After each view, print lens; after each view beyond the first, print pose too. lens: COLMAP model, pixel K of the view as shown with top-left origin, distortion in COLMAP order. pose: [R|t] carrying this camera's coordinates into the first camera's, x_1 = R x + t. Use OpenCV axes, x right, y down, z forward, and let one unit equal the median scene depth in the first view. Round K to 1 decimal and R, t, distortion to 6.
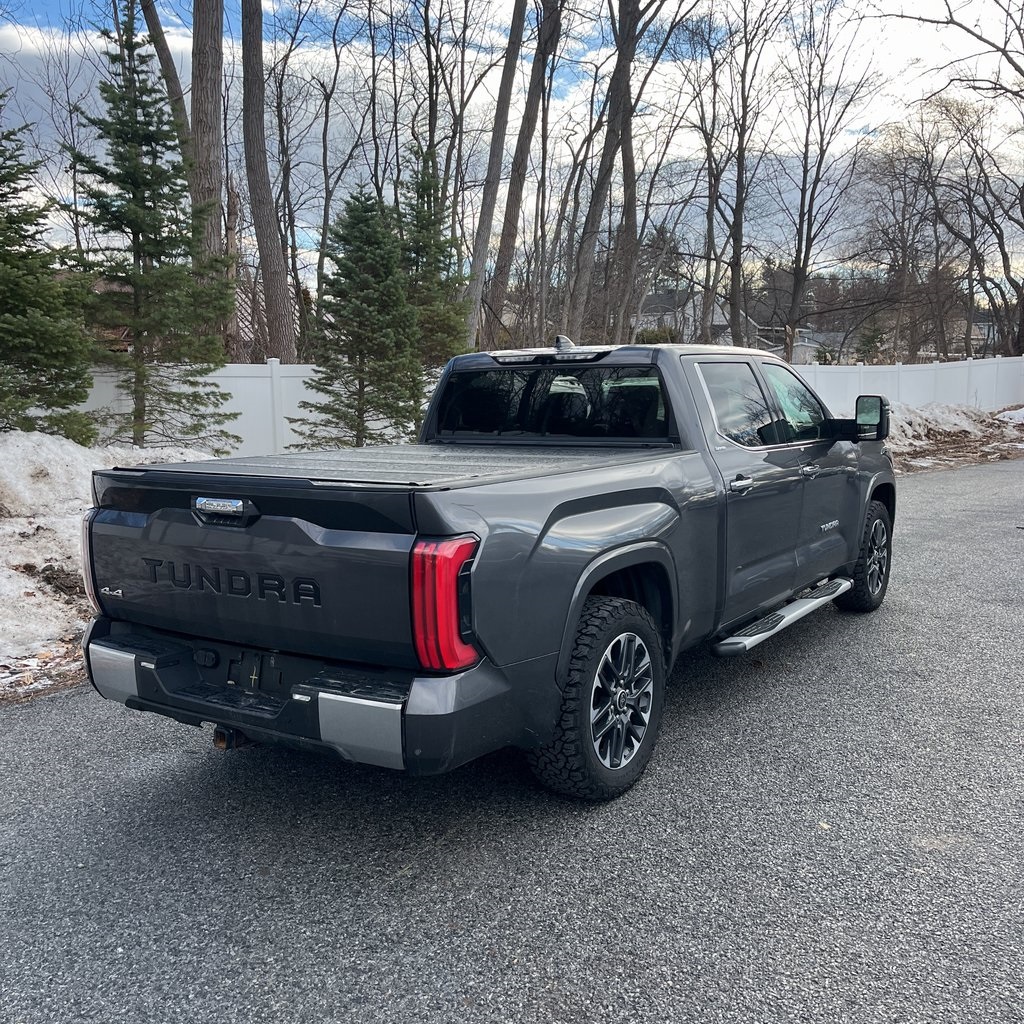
lens RADIAL K [[1035.9, 0, 507.0], [0, 1035.9, 493.2], [0, 0, 1]] dist [0.054753, -0.052372]
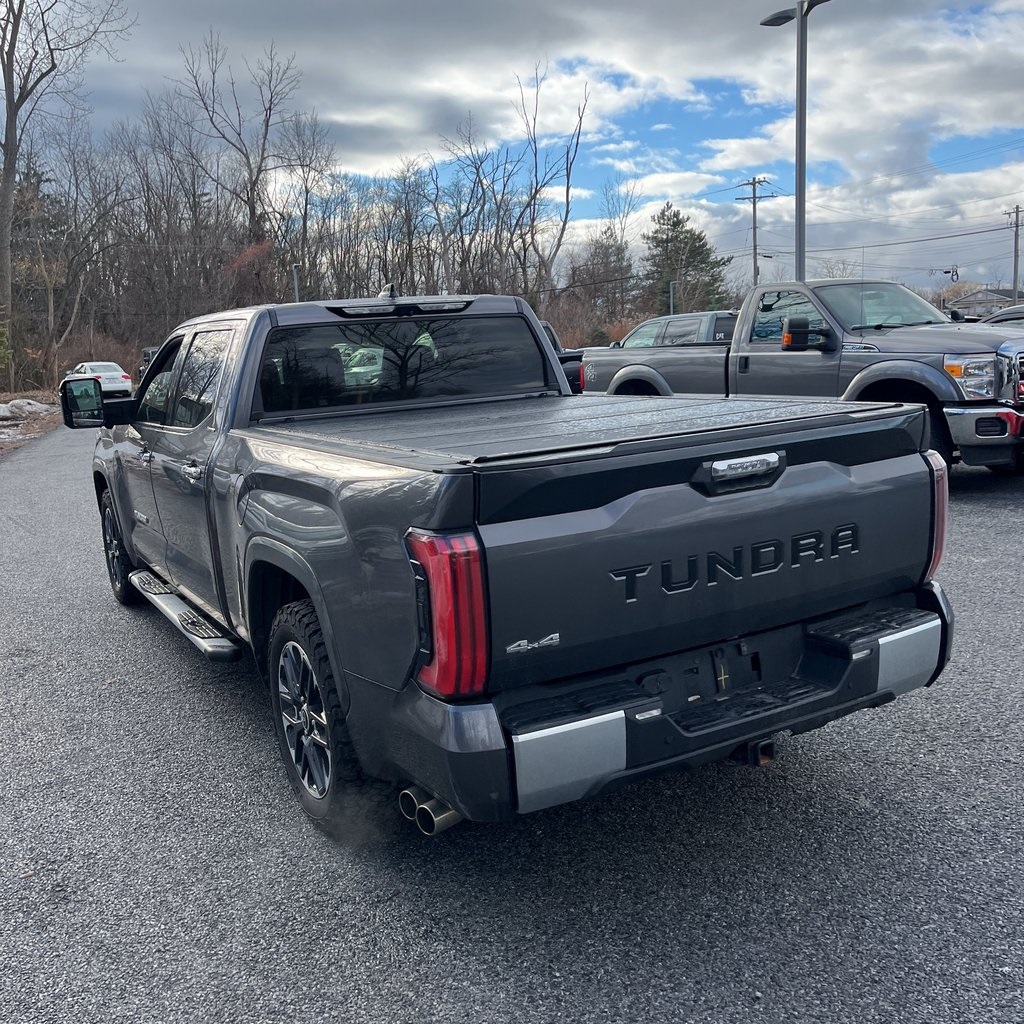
lens RADIAL K [[1035.9, 0, 507.0], [0, 1035.9, 493.2], [0, 0, 1]] dist [0.054753, -0.052372]
pose [[0.448586, -0.150296, 0.881012, -1.001837], [0.147768, 0.984664, 0.092739, -0.064190], [-0.881439, 0.088584, 0.463915, 0.752743]]
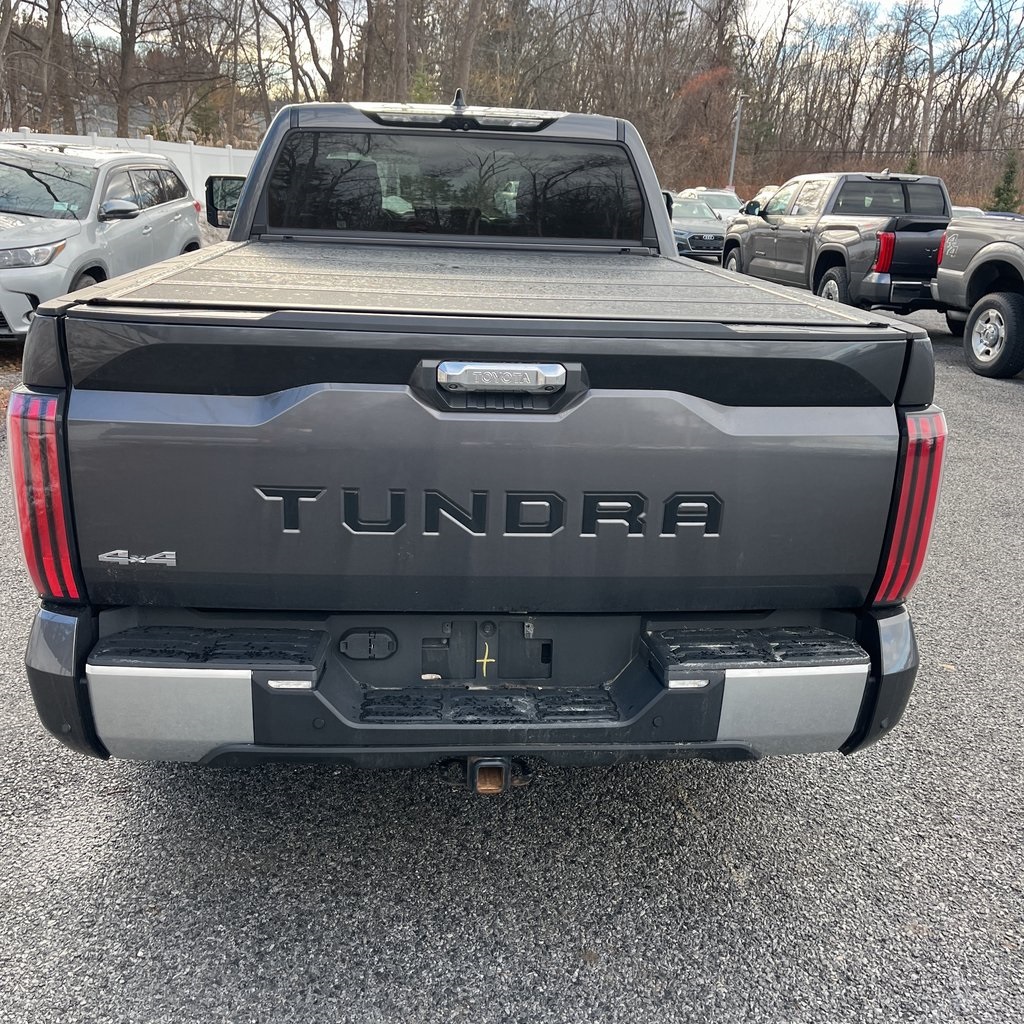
lens RADIAL K [[1035.9, 0, 507.0], [0, 1035.9, 493.2], [0, 0, 1]] dist [0.054753, -0.052372]
pose [[0.780712, -0.137548, 0.609565, -0.573569], [0.013203, 0.978887, 0.203974, -0.035444], [-0.624751, -0.151197, 0.766045, 0.552005]]
